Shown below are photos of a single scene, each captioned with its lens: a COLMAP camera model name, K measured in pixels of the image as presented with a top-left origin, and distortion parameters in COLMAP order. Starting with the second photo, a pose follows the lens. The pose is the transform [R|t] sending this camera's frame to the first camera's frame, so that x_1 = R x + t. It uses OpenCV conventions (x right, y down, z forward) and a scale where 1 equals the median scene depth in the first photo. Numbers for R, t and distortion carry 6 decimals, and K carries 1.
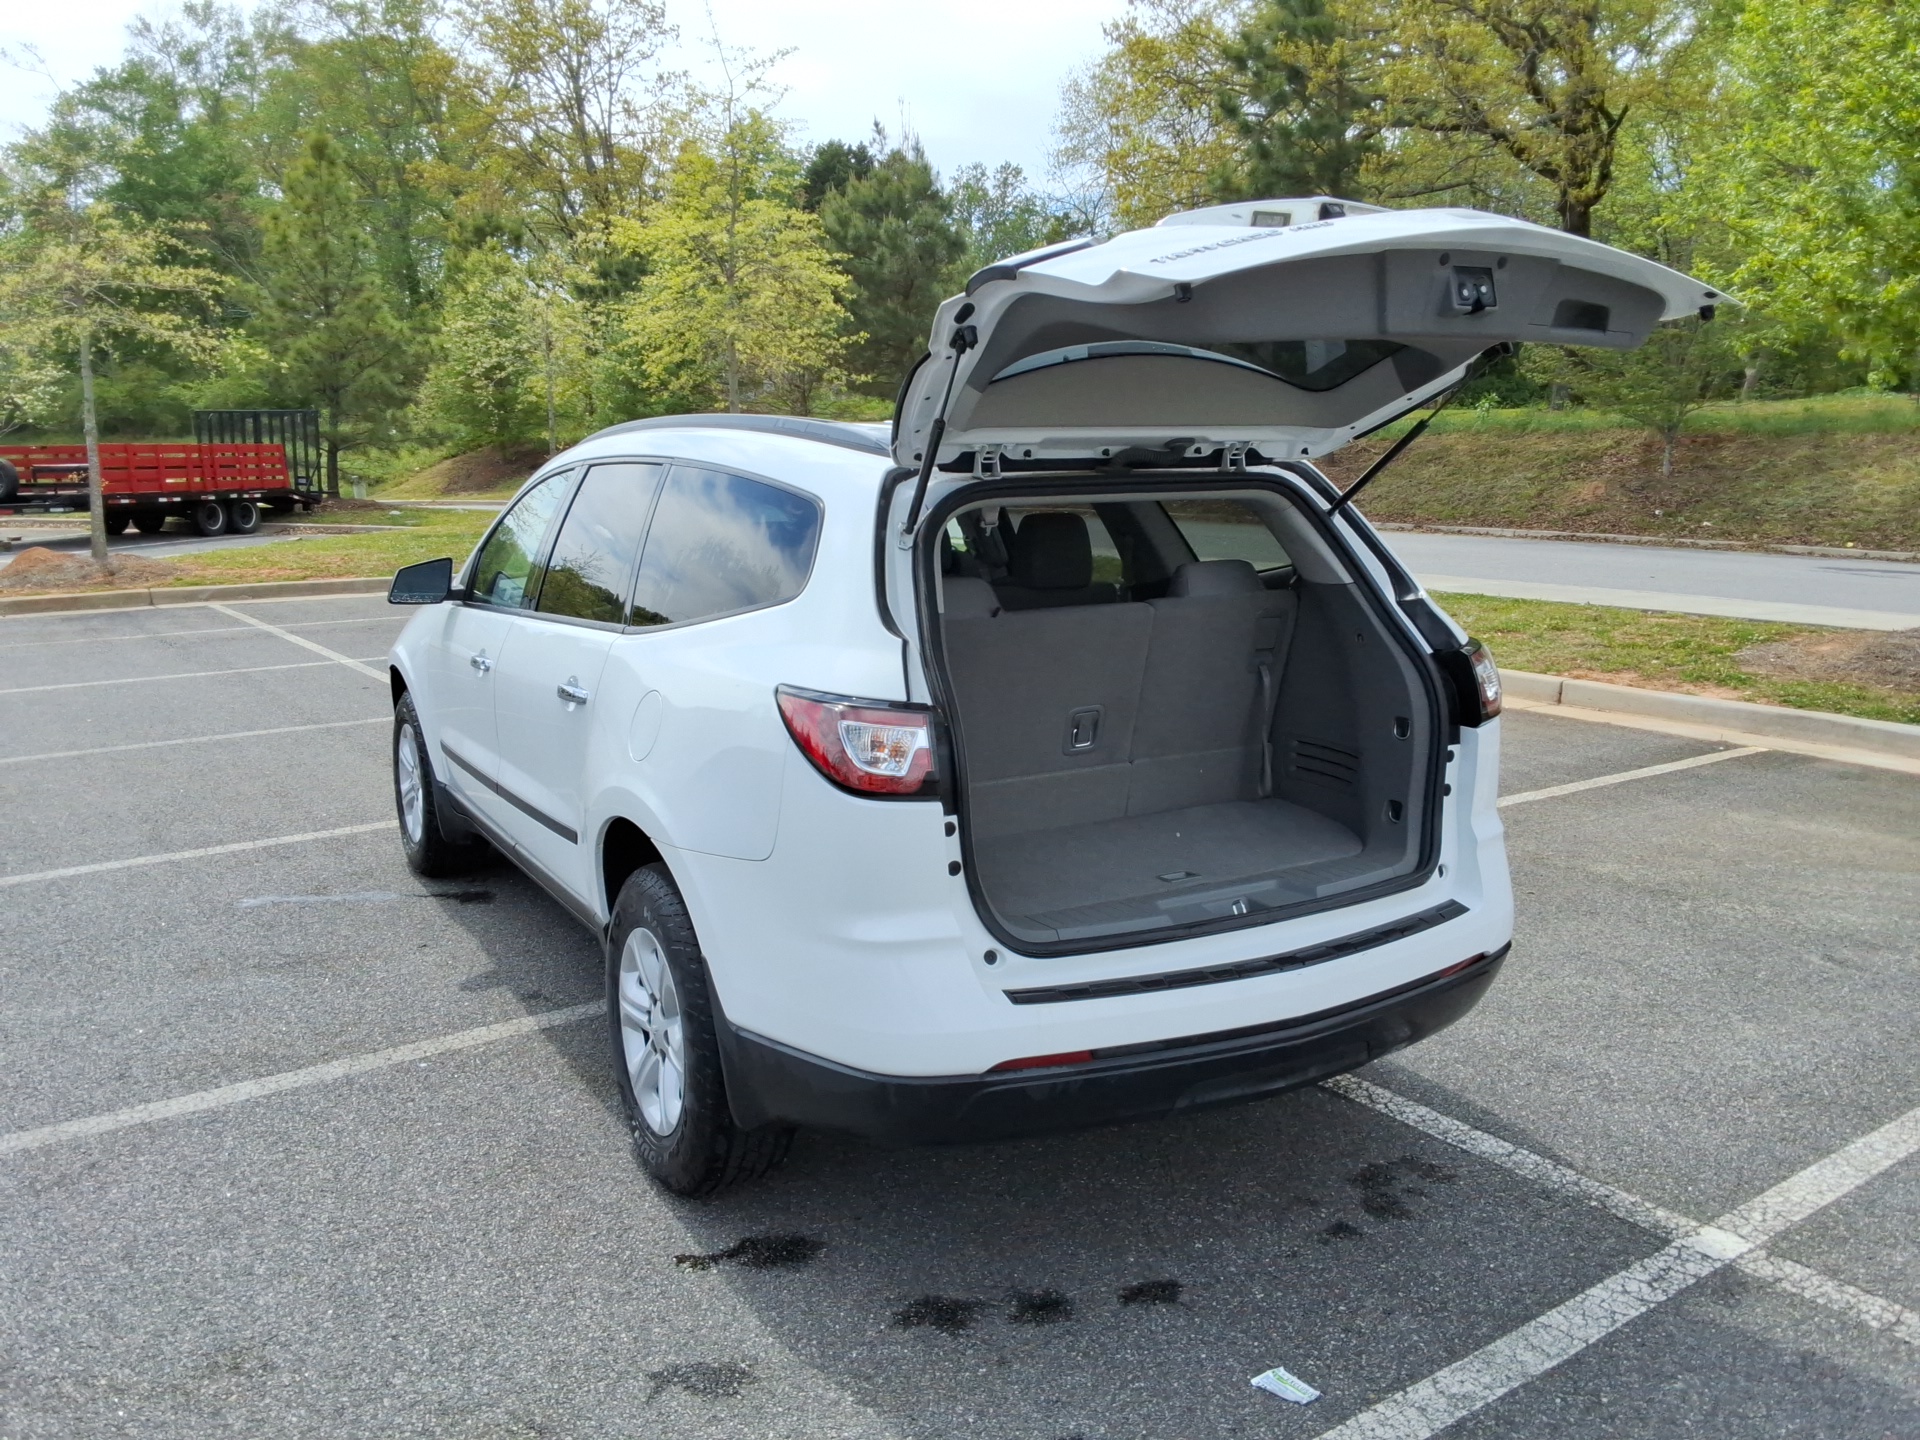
lens RADIAL K [[1530.4, 0, 978.6], [0, 1530.4, 717.7], [0, 0, 1]] dist [0.120301, -0.192529]
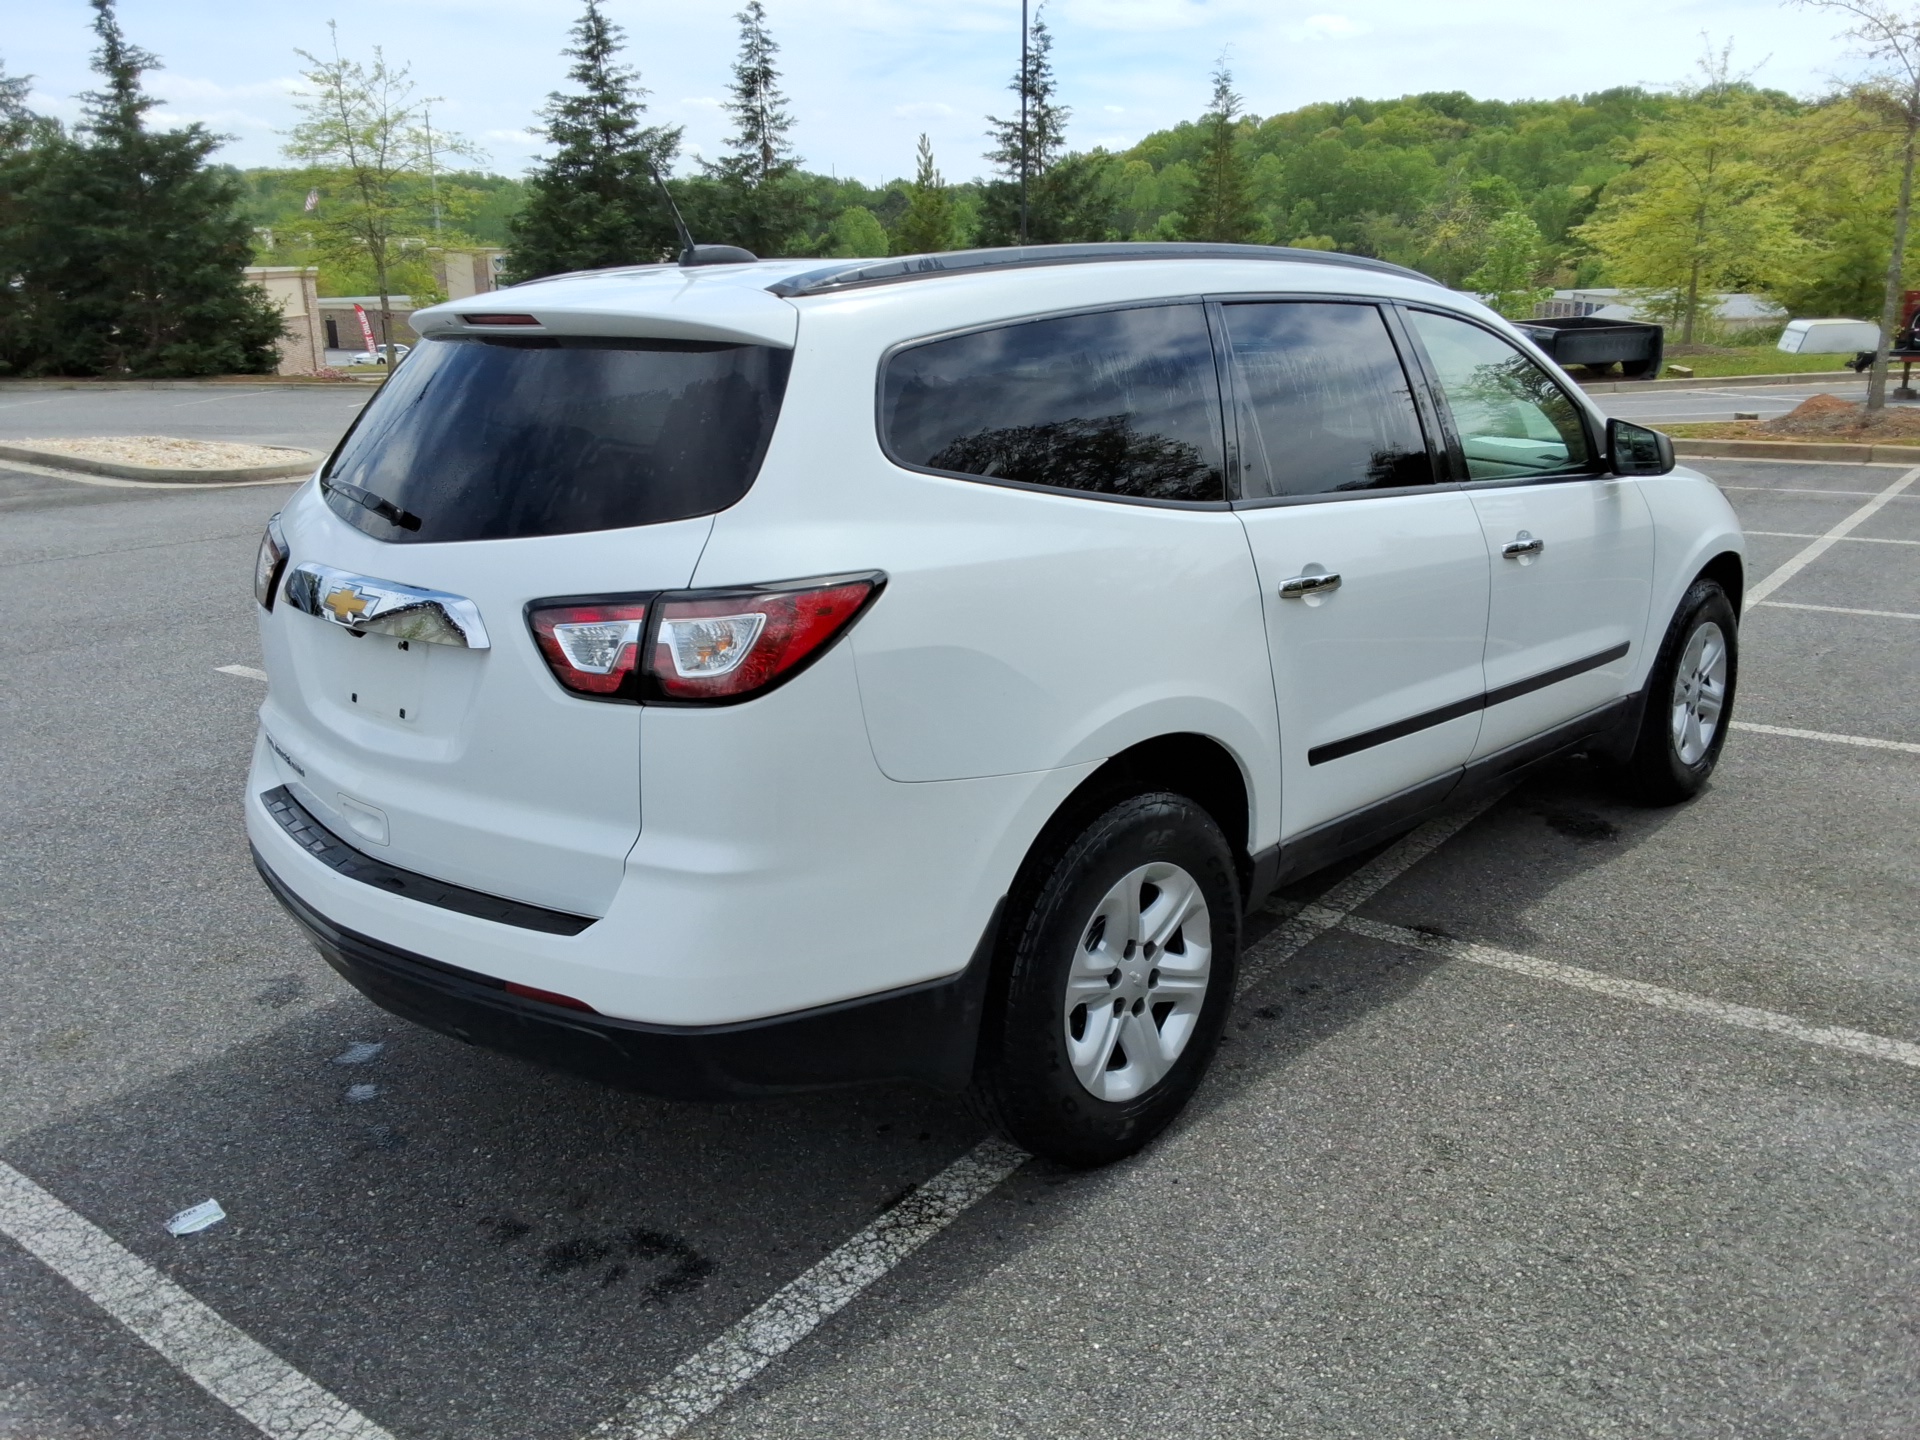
lens RADIAL K [[1550.7, 0, 966.7], [0, 1550.7, 691.8], [0, 0, 1]] dist [0.070723, -0.103471]
pose [[0.299330, 0.229491, -0.926140, 0.175834], [-0.155271, 0.969422, 0.190032, -0.026756], [0.941431, 0.086921, 0.325810, 0.157651]]
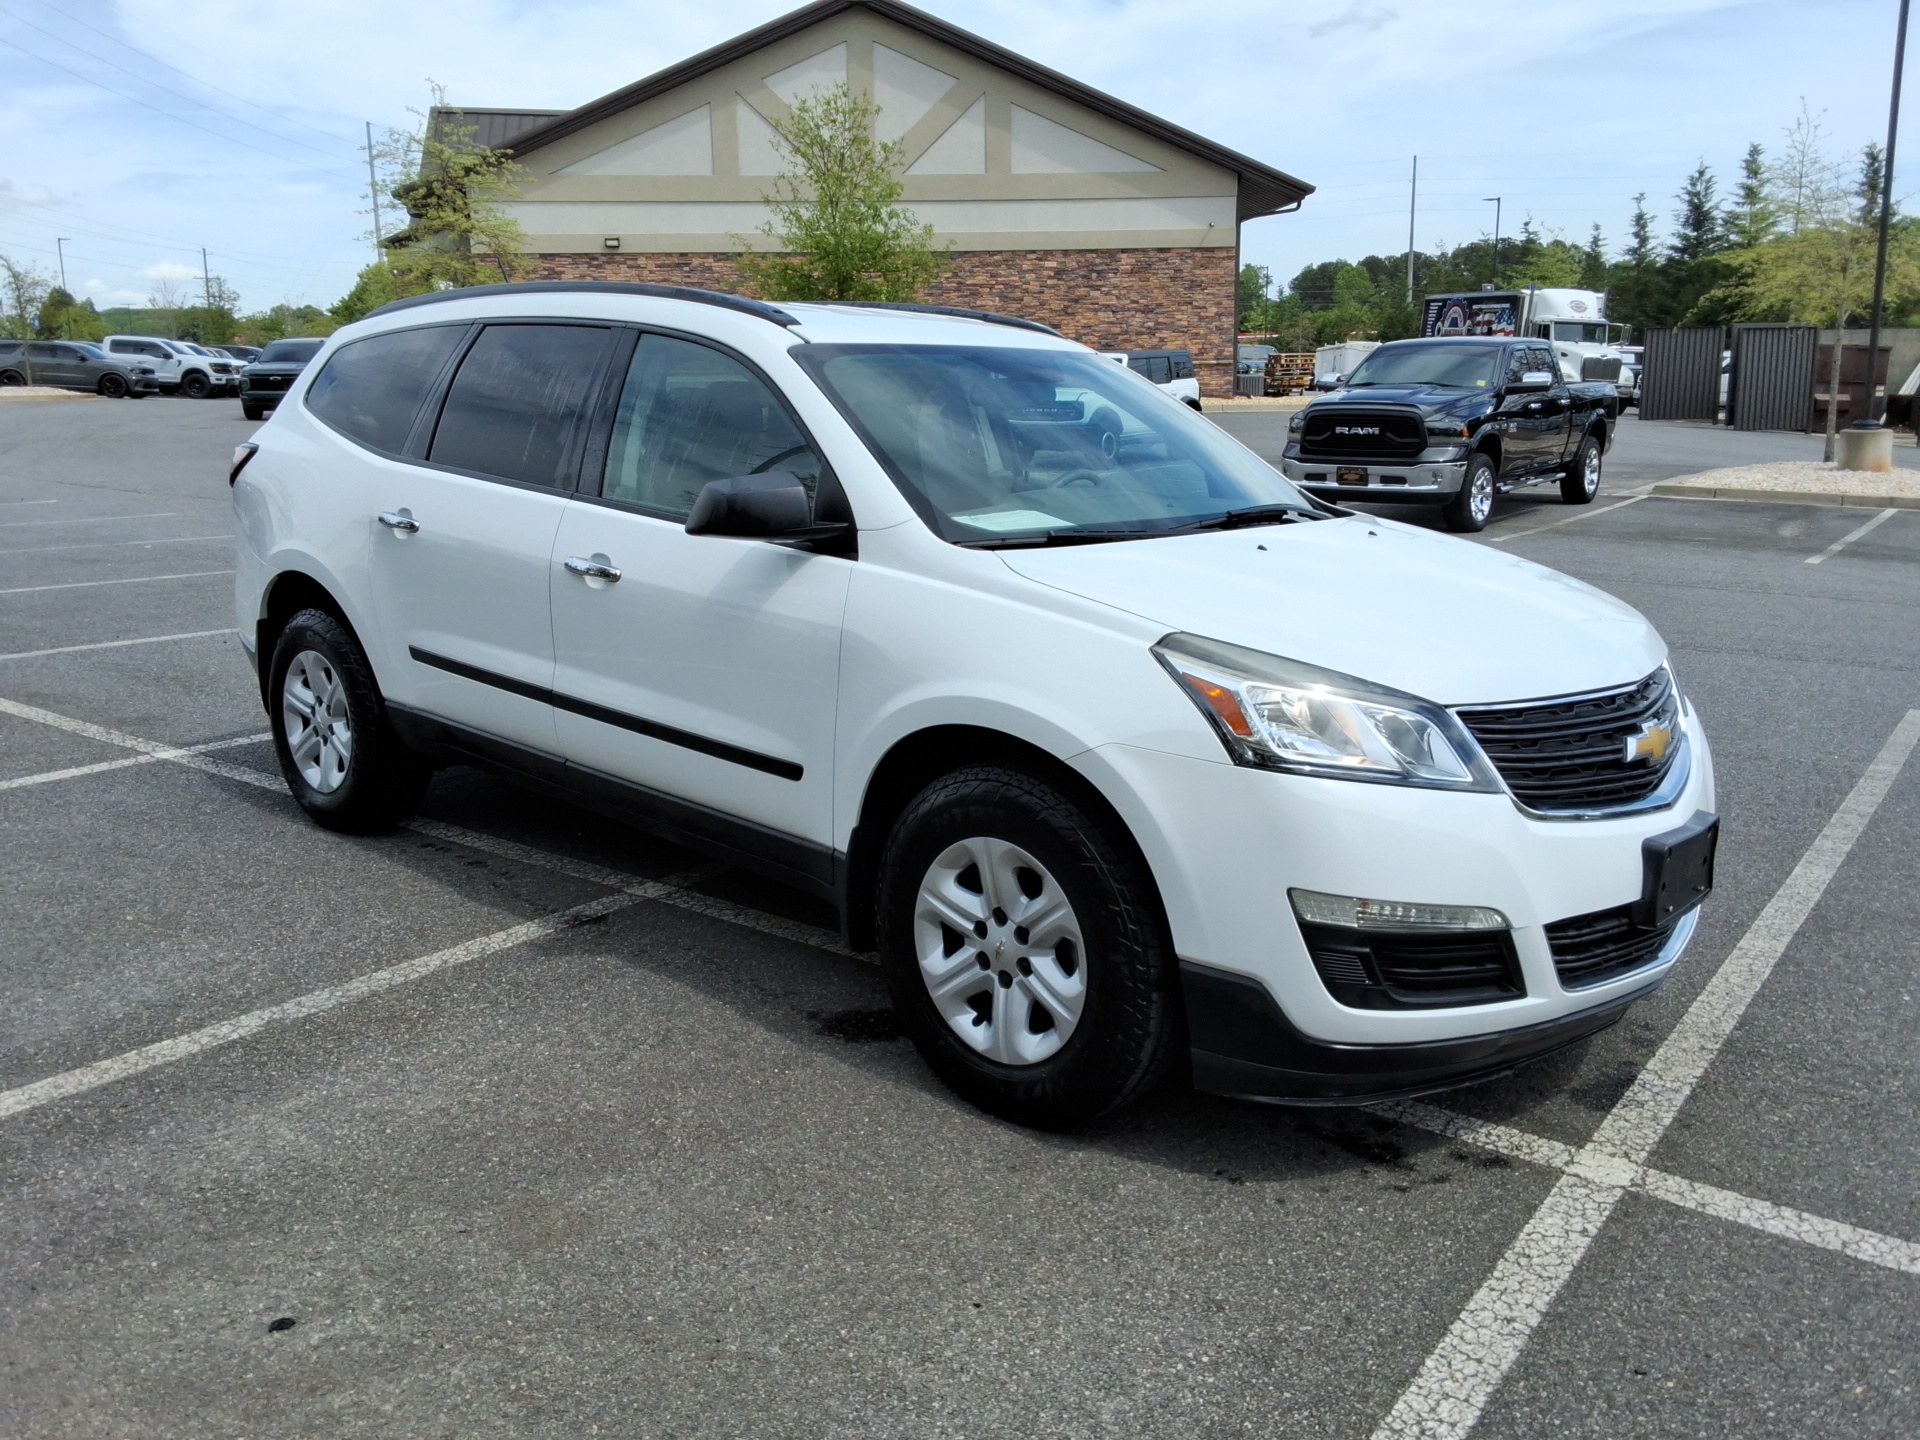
lens RADIAL K [[1537.9, 0, 973.3], [0, 1537.9, 708.1], [0, 0, 1]] dist [0.098534, -0.158029]
pose [[-0.949610, 0.056267, -0.308343, 0.022212], [-0.064437, 0.927695, 0.367736, -0.077053], [0.306740, 0.369075, -0.877322, 0.484852]]
